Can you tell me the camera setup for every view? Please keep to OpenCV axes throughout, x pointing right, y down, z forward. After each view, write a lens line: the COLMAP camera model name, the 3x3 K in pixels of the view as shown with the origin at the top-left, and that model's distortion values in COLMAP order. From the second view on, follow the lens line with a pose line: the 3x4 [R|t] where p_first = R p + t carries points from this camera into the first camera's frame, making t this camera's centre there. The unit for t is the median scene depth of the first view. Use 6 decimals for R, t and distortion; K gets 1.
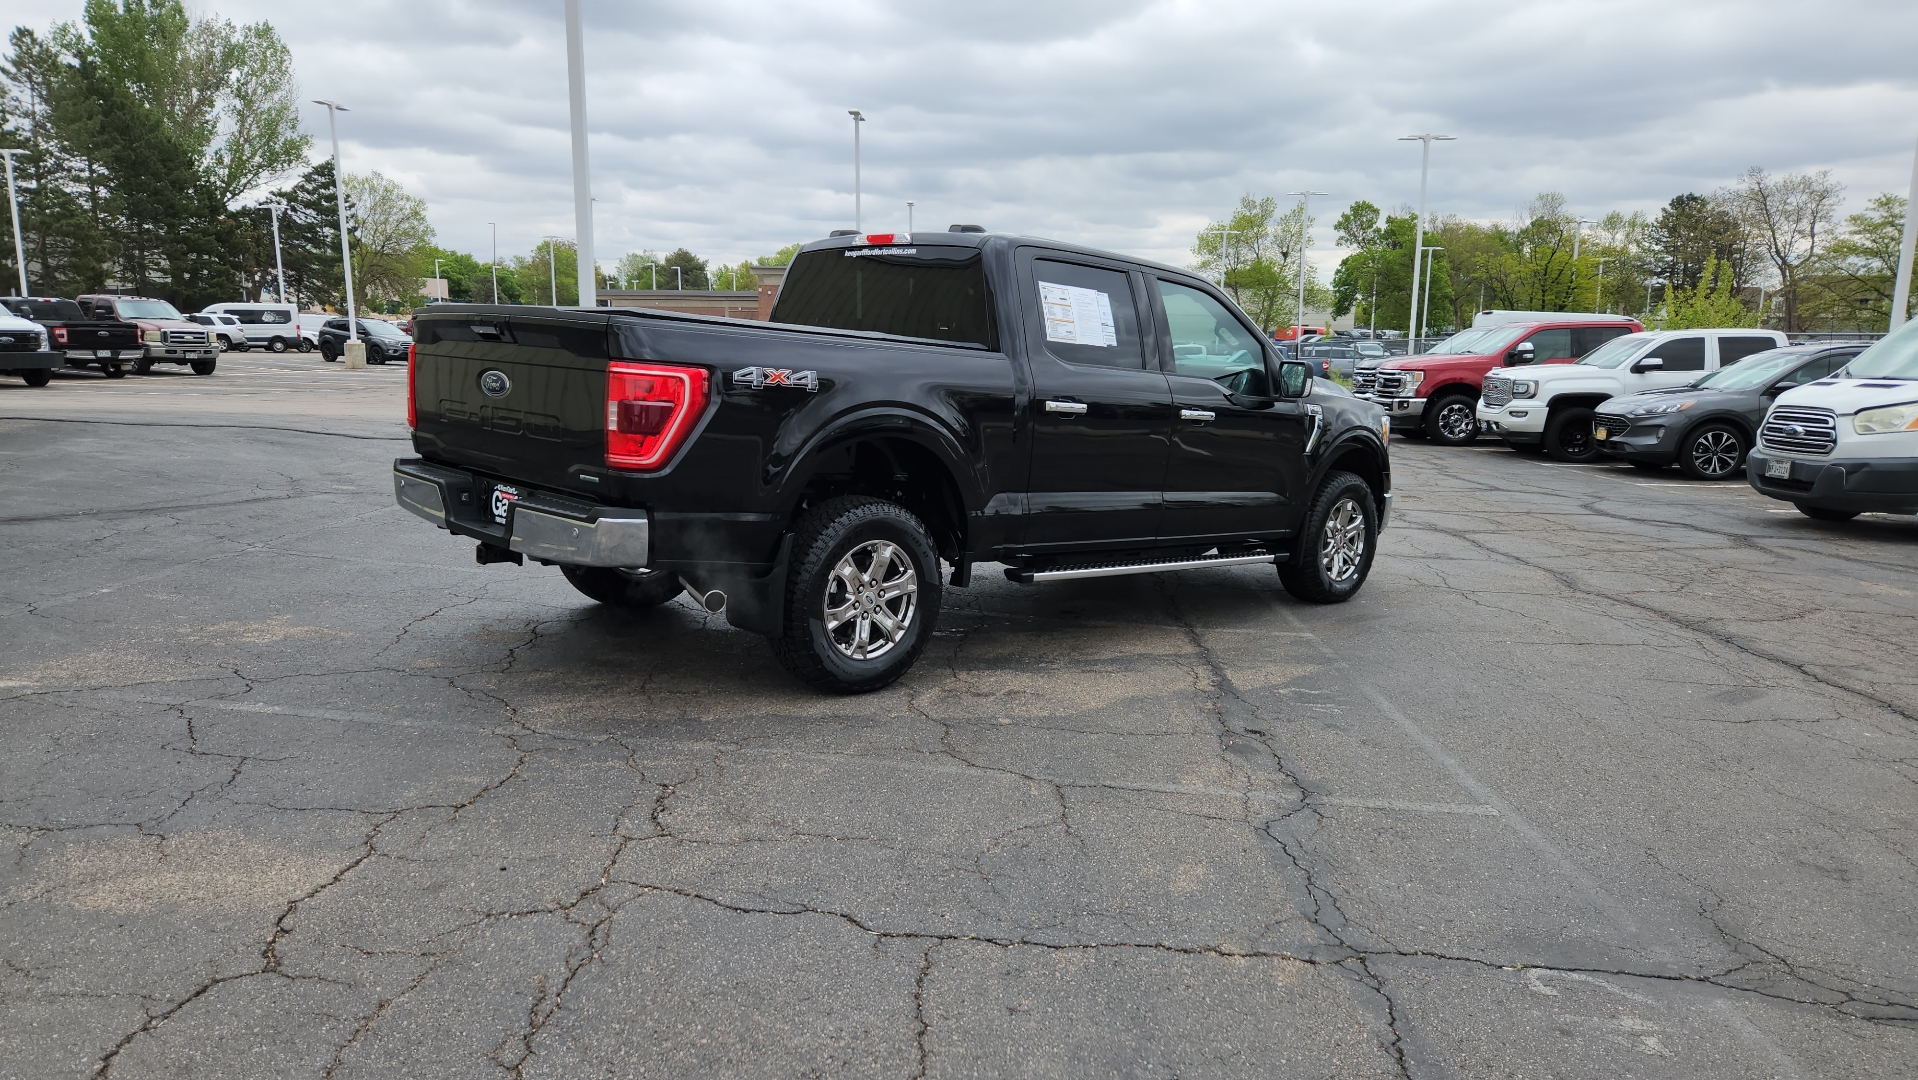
lens RADIAL K [[1284.9, 0, 933.5], [0, 1284.9, 530.4], [0, 0, 1]] dist [0.079799, -0.068257]
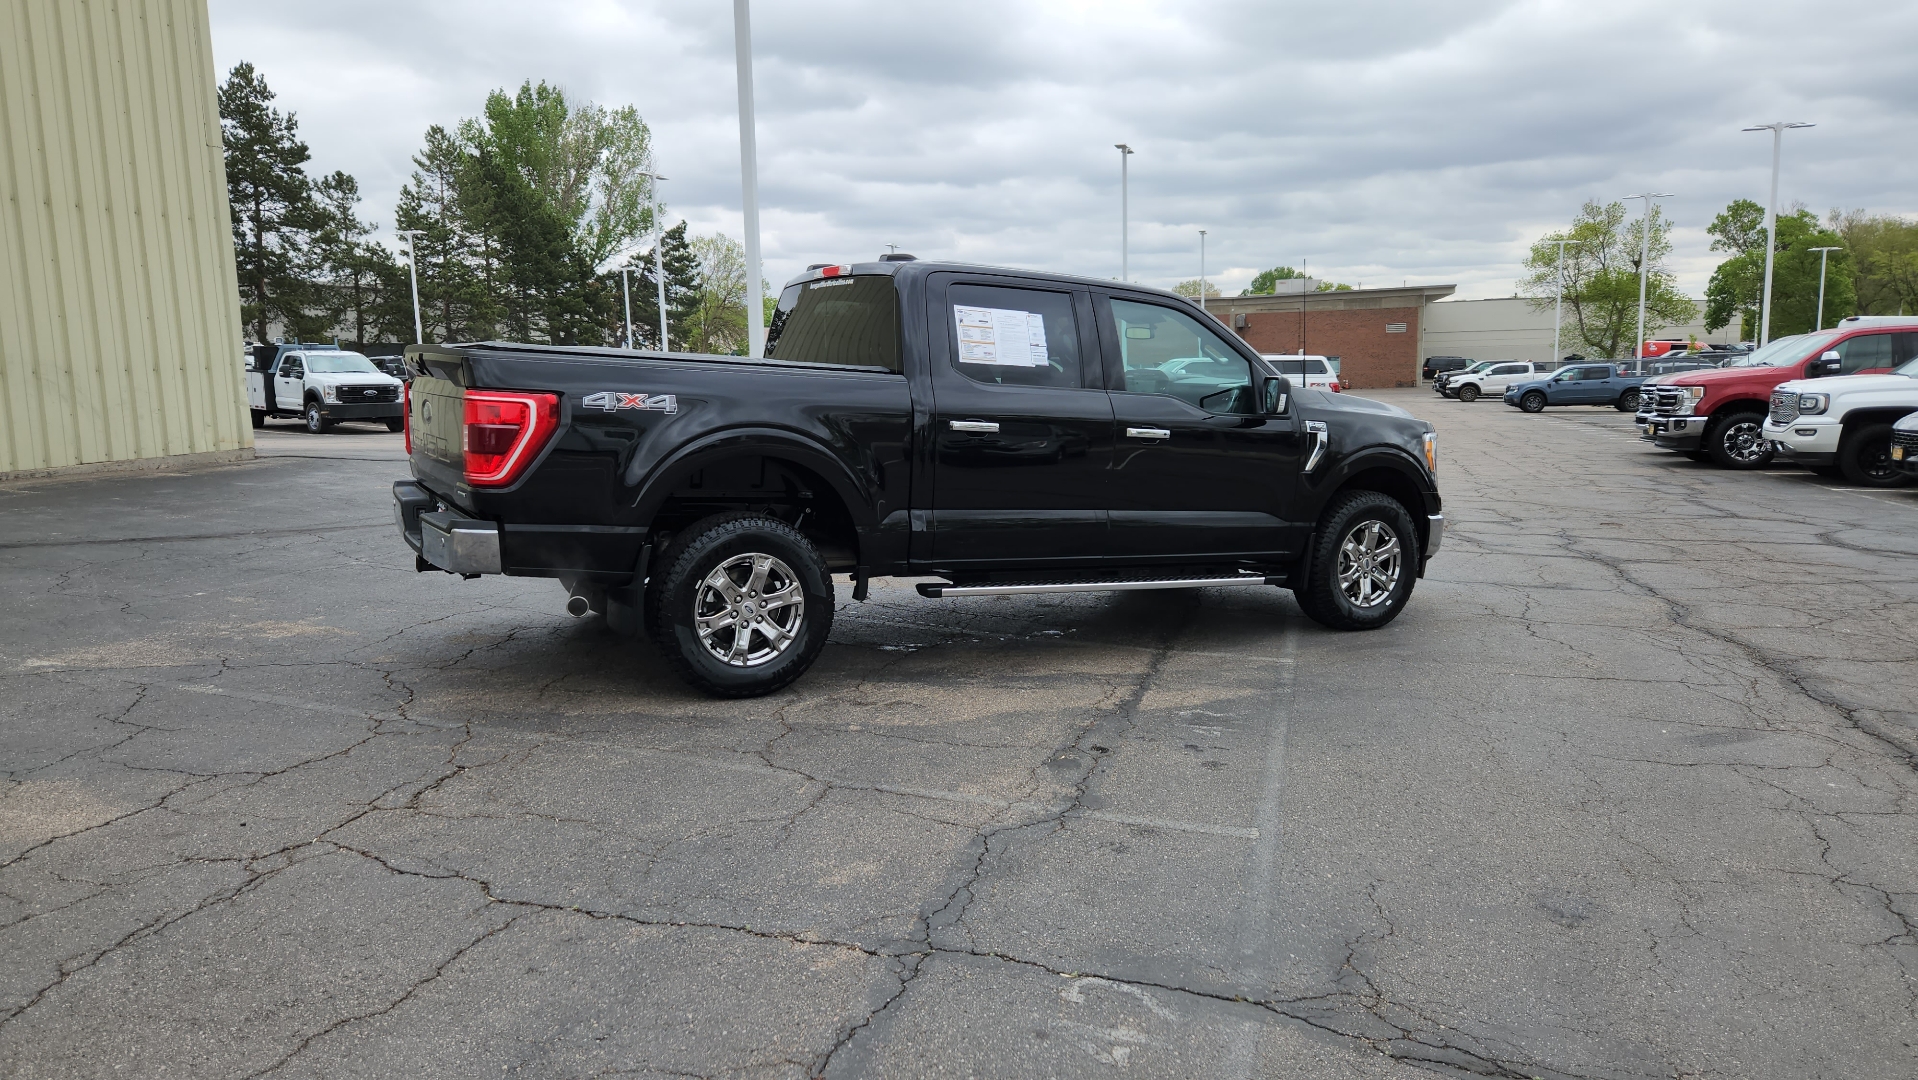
lens RADIAL K [[1284.6, 0, 935.3], [0, 1284.6, 523.3], [0, 0, 1]] dist [0.079964, -0.069315]
pose [[0.969321, 0.000954, -0.245796, 0.232204], [-0.008686, 0.999501, -0.030372, 0.008926], [0.245644, 0.031575, 0.968846, 0.004375]]
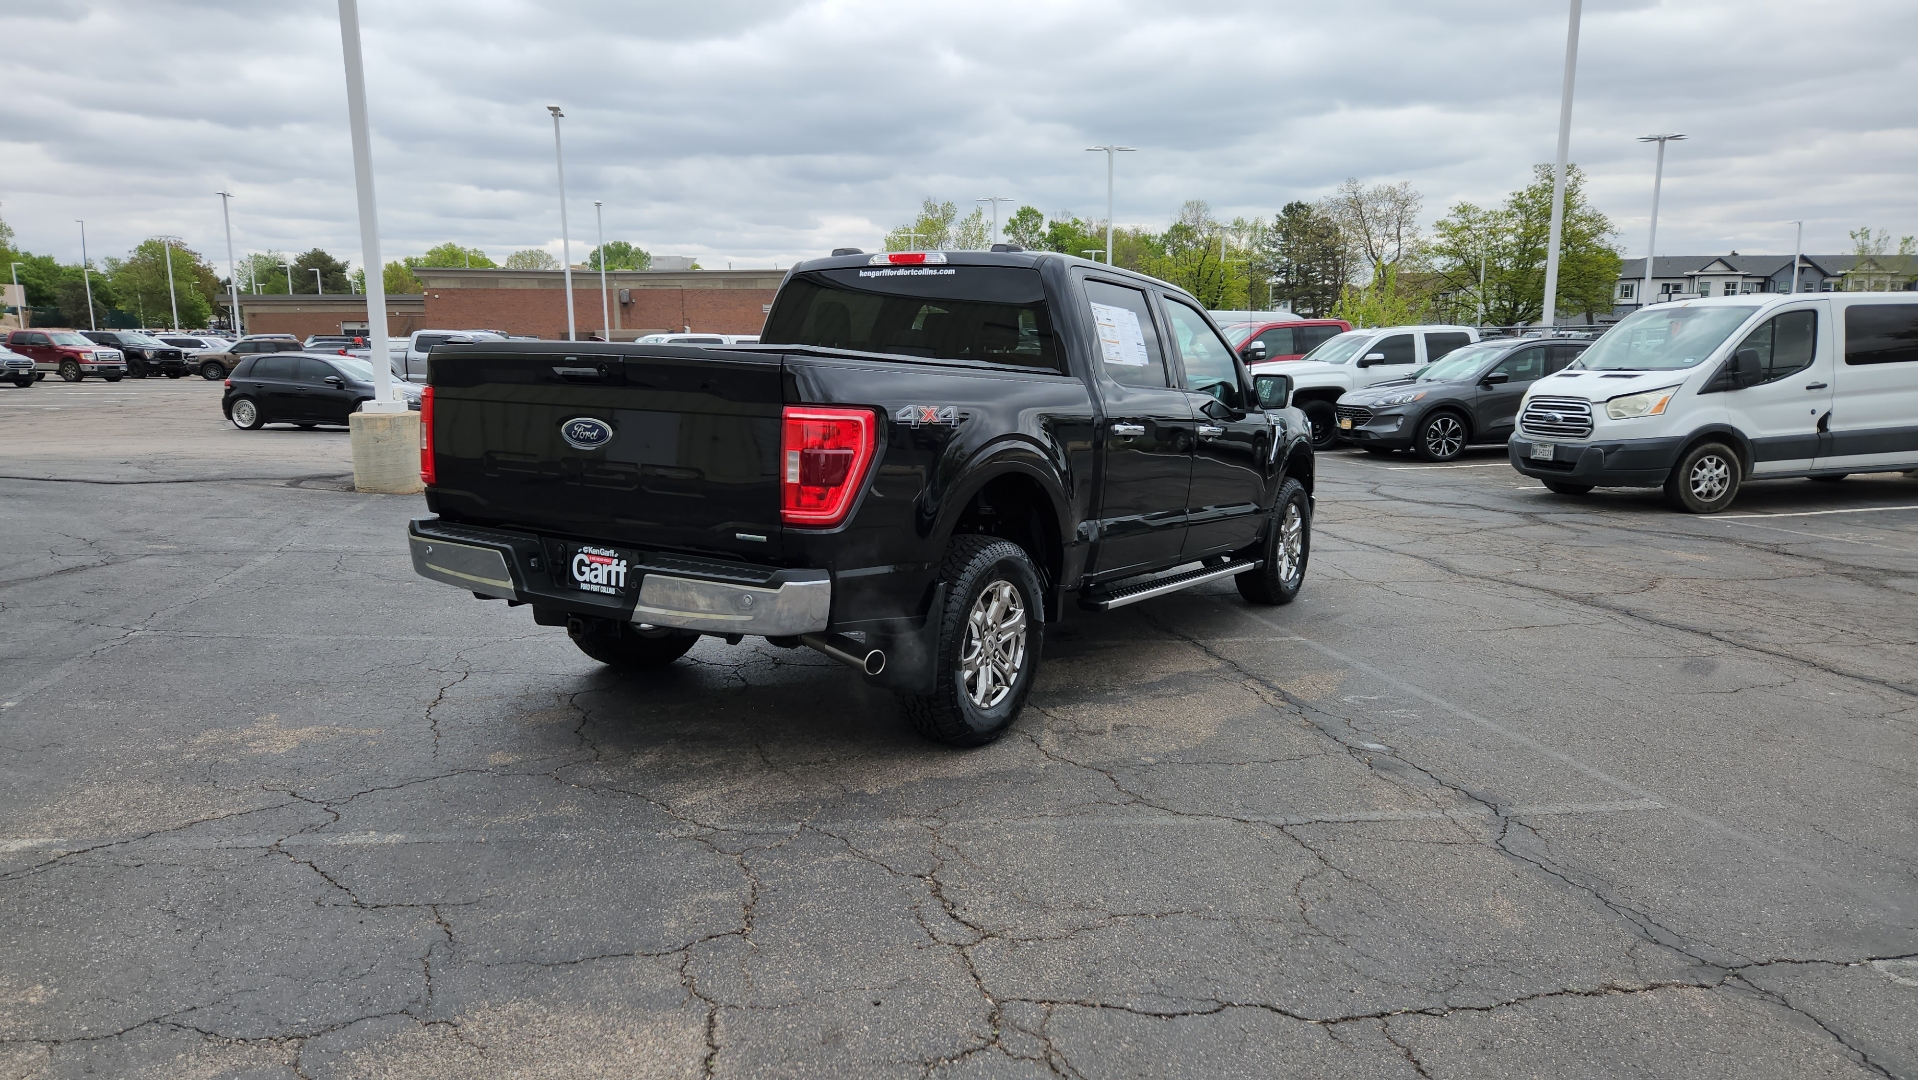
lens RADIAL K [[1284.6, 0, 935.3], [0, 1284.6, 523.3], [0, 0, 1]] dist [0.079964, -0.069315]
pose [[0.968011, -0.055547, 0.244683, -0.203371], [0.056908, 0.998378, 0.001508, -0.024708], [-0.244370, 0.012465, 0.969602, 0.060897]]
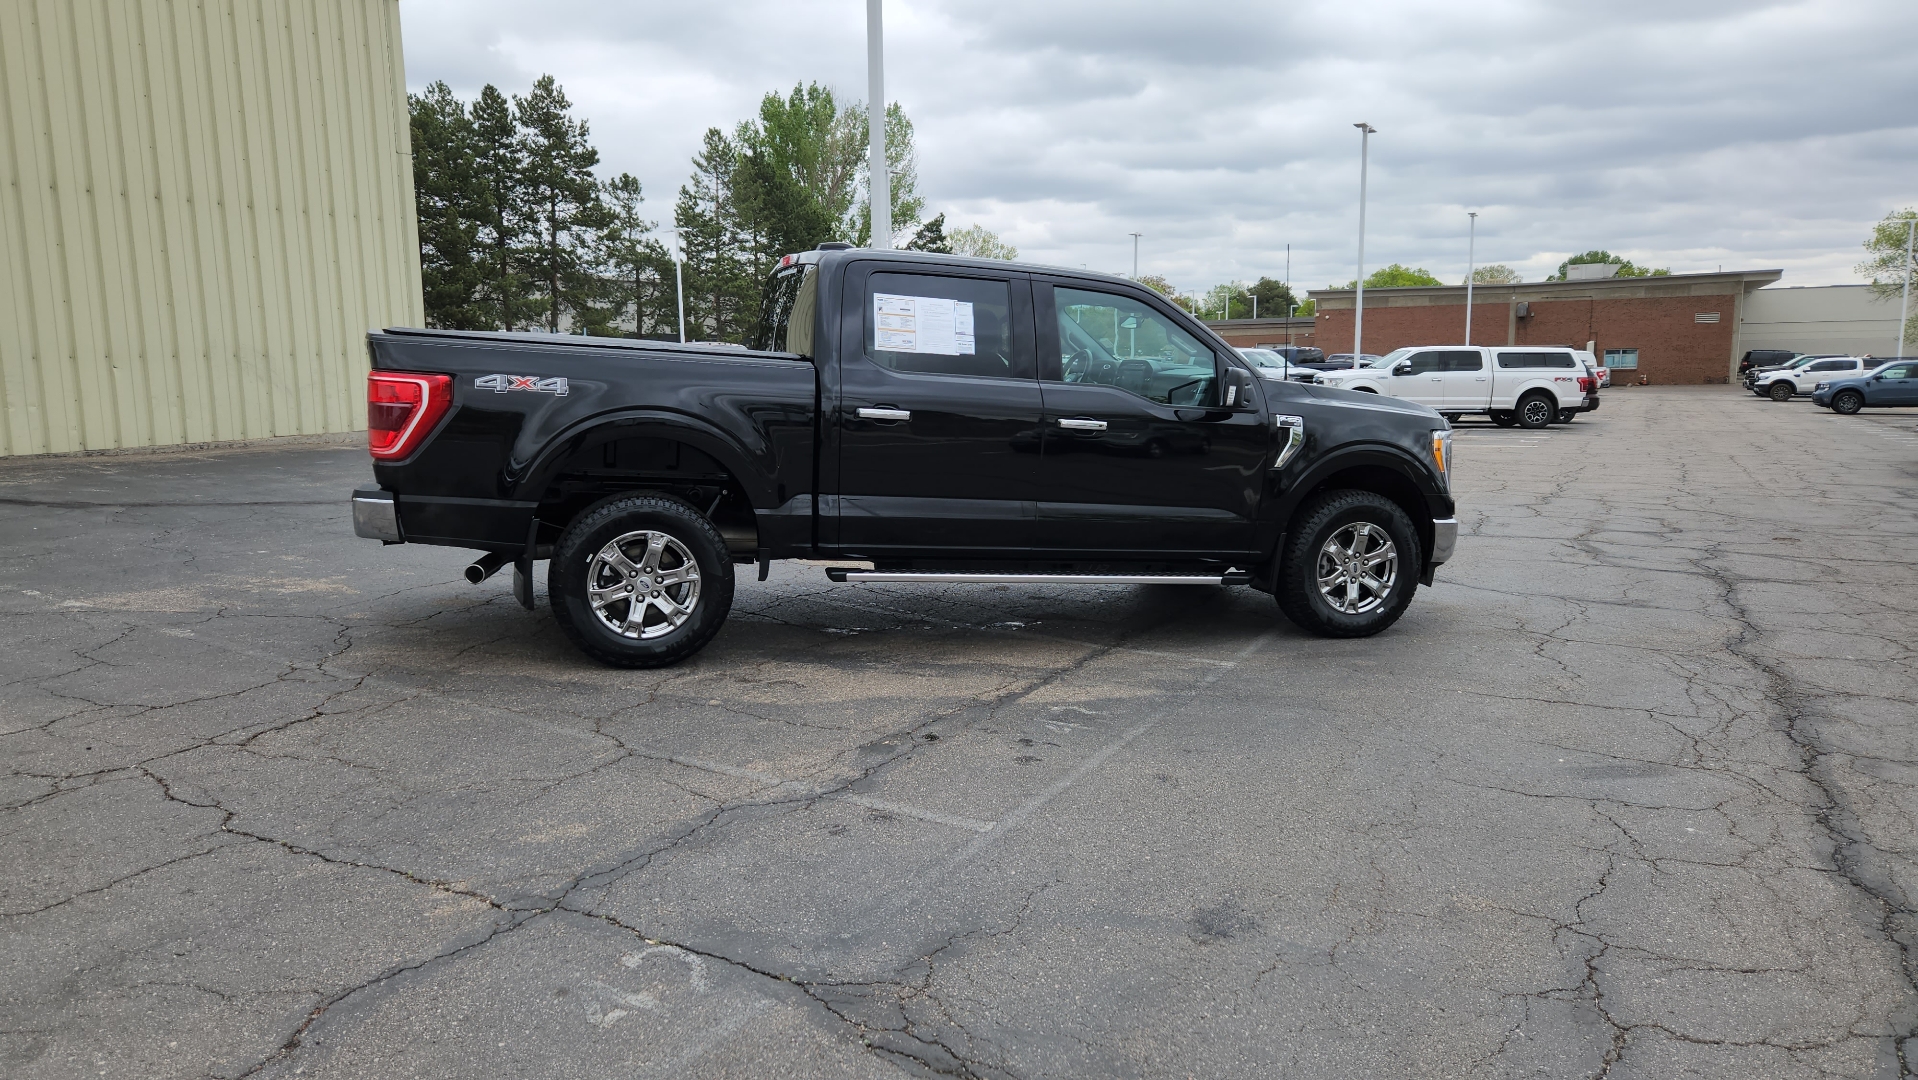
lens RADIAL K [[1284.9, 0, 933.5], [0, 1284.9, 530.4], [0, 0, 1]] dist [0.079799, -0.068257]
pose [[0.898973, 0.036751, -0.436460, 0.424987], [-0.046942, 0.998818, -0.012582, 0.006177], [0.435482, 0.031800, 0.899636, 0.068106]]
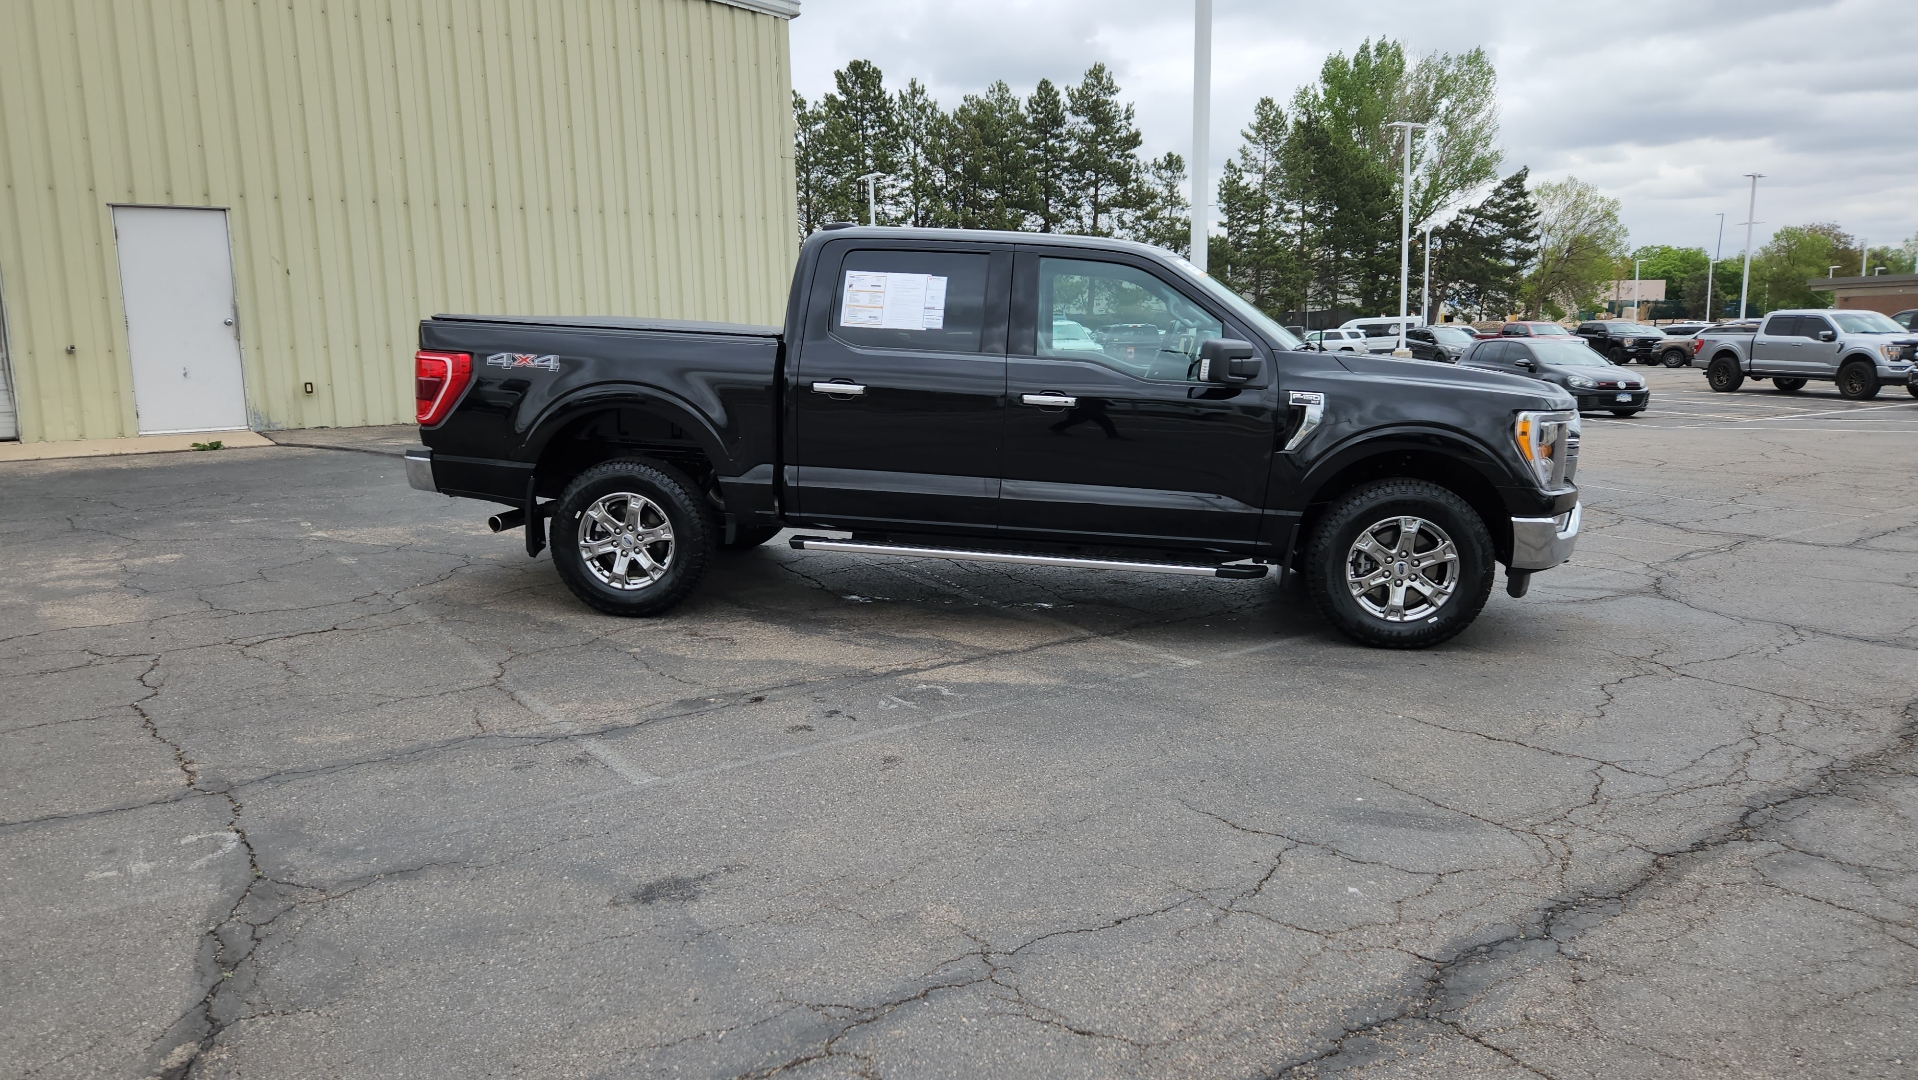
lens RADIAL K [[1284.6, 0, 935.3], [0, 1284.6, 523.3], [0, 0, 1]] dist [0.079964, -0.069315]
pose [[0.633584, 0.079537, -0.769575, 0.703091], [-0.089430, 0.995563, 0.029267, -0.016662], [0.768488, 0.050281, 0.637886, 0.281672]]
